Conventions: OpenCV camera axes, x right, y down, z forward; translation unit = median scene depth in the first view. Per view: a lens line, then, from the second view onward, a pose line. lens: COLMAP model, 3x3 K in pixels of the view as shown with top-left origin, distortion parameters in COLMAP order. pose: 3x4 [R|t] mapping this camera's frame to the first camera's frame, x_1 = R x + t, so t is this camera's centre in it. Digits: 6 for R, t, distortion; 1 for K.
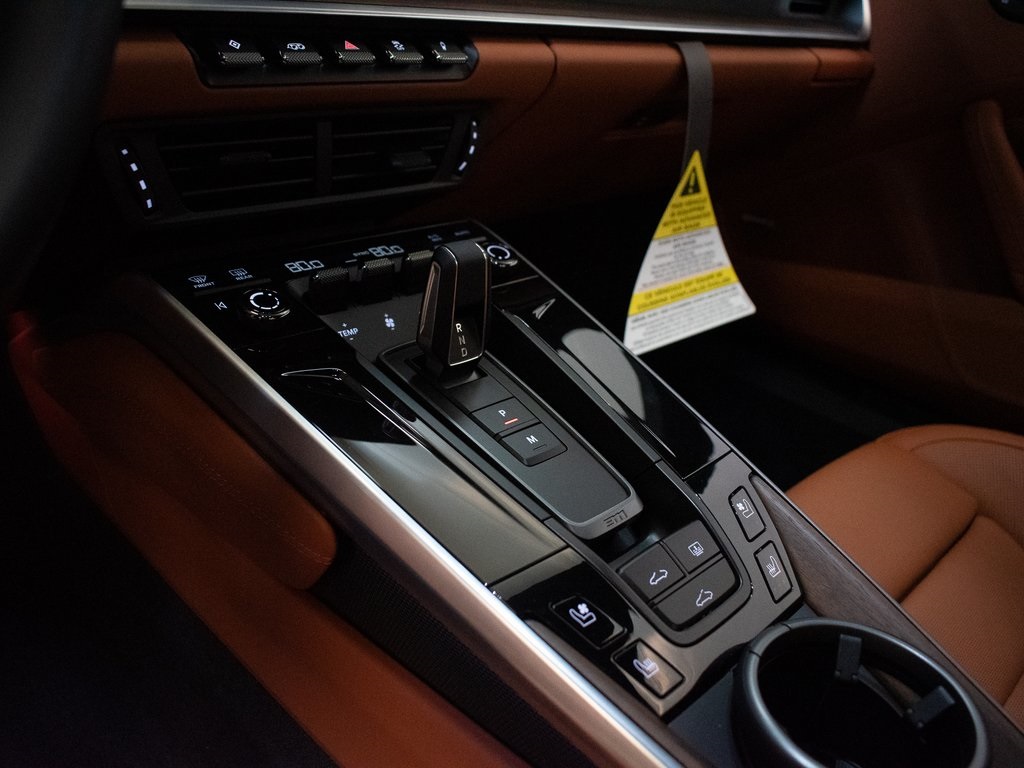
lens RADIAL K [[887.7, 0, 505.4], [0, 887.7, 359.6], [0, 0, 1]] dist [-0.093542, 0.004337]
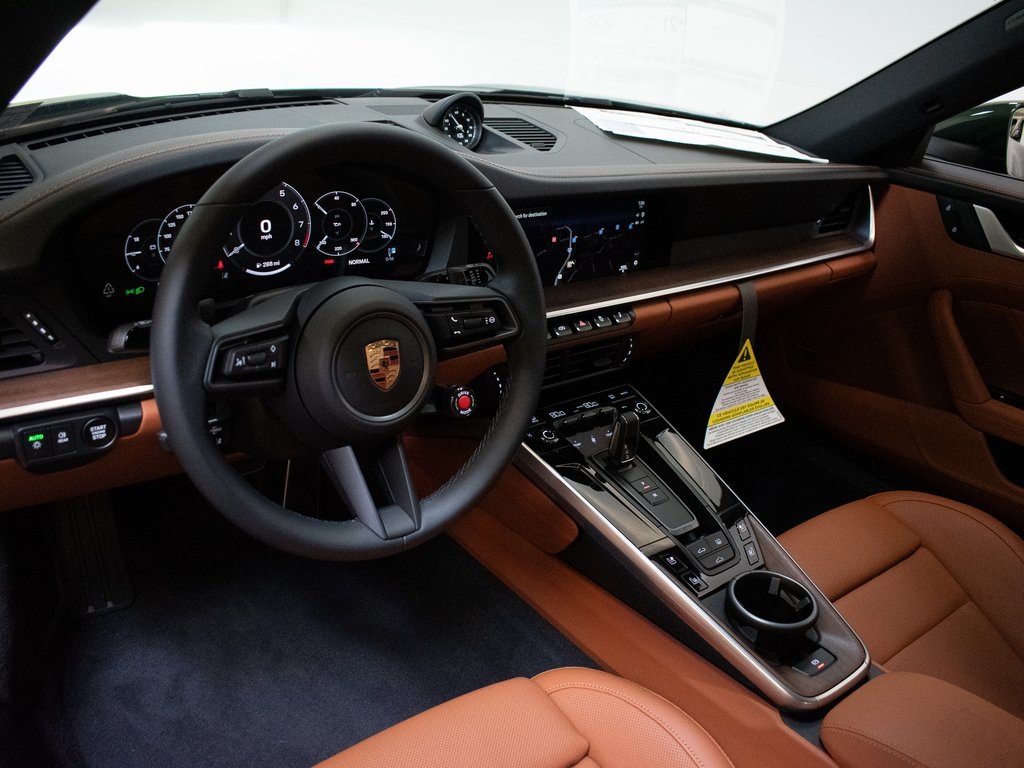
lens RADIAL K [[887.7, 0, 512.9], [0, 887.7, 378.1], [0, 0, 1]] dist [-0.093542, 0.004337]
pose [[0.991985, 0.033386, -0.121867, -0.066467], [-0.035036, 0.999321, -0.011424, -0.174885], [0.121402, 0.015602, 0.992481, -1.353546]]
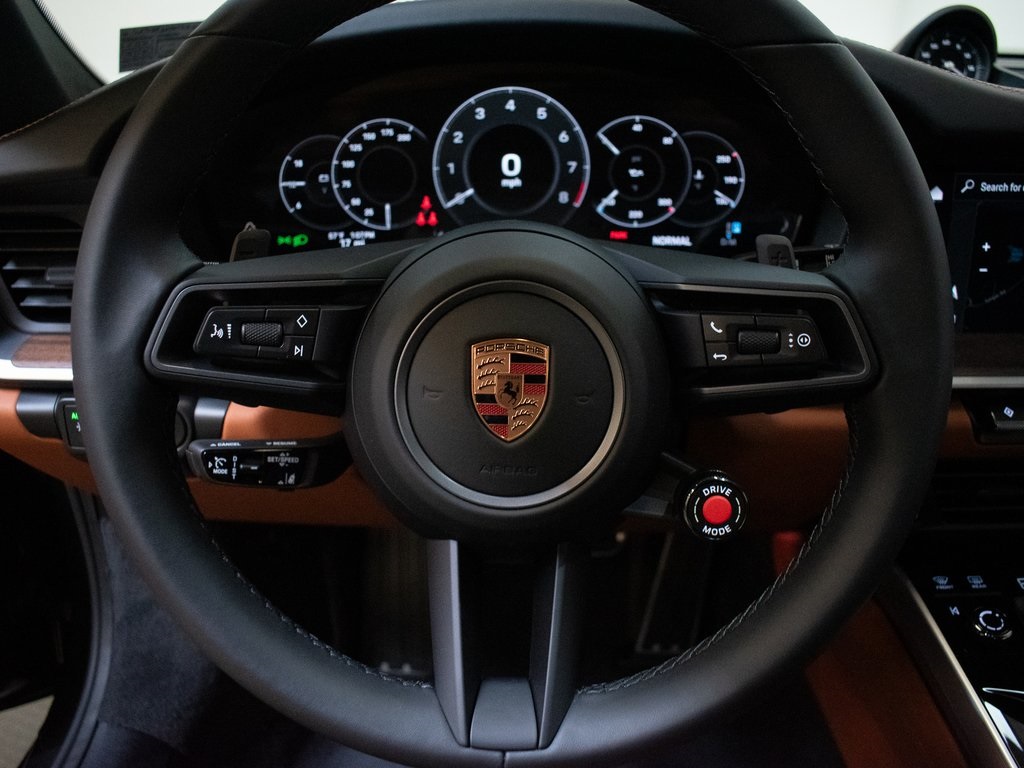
lens RADIAL K [[887.7, 0, 513.8], [0, 887.7, 375.1], [0, 0, 1]] dist [-0.093542, 0.004337]
pose [[0.693839, 0.144547, -0.705474, 0.049592], [-0.220410, 0.975260, -0.016950, -0.209938], [0.685571, 0.167254, 0.708533, -0.318371]]
